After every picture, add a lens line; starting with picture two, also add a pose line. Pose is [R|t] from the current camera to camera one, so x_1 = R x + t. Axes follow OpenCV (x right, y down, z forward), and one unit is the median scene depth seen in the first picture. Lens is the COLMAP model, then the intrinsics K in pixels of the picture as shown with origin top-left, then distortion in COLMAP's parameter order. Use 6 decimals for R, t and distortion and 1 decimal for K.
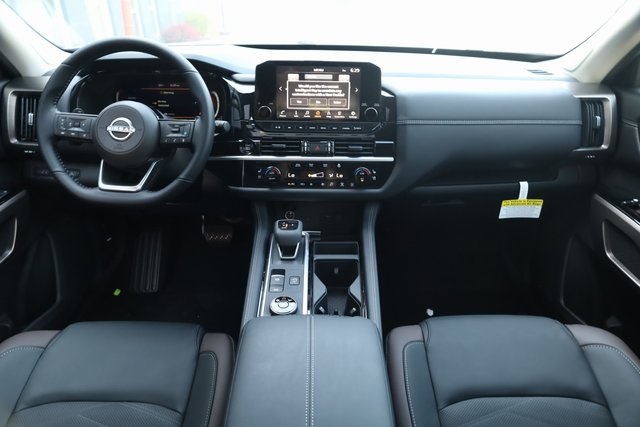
lens RADIAL K [[425.8, 0, 320.0], [0, 425.8, 213.5], [0, 0, 1]] dist [-0.006341, -0.002963]
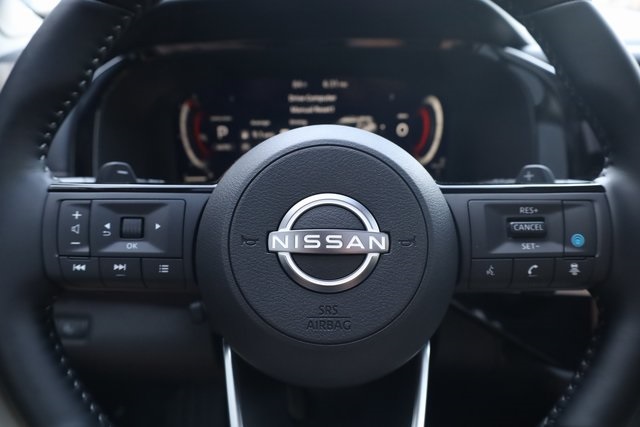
lens RADIAL K [[505.5, 0, 320.0], [0, 505.5, 213.5], [0, 0, 1]] dist [-0.033557, -0.000855]
pose [[0.998030, -0.057708, 0.024598, -0.421759], [0.059207, 0.996106, -0.065330, -0.172495], [-0.020732, 0.066658, 0.997560, 0.630170]]
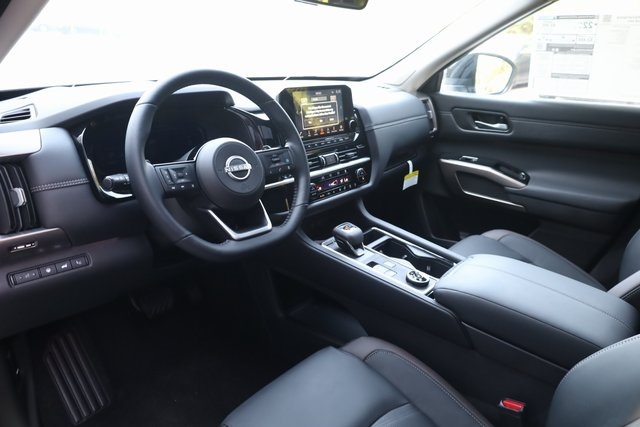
lens RADIAL K [[425.8, 0, 320.0], [0, 425.8, 213.5], [0, 0, 1]] dist [-0.006341, -0.002963]
pose [[0.667585, -0.262760, 0.696626, -0.878260], [0.315623, 0.947298, 0.054846, -0.091264], [-0.674324, 0.183257, 0.715335, 0.234989]]
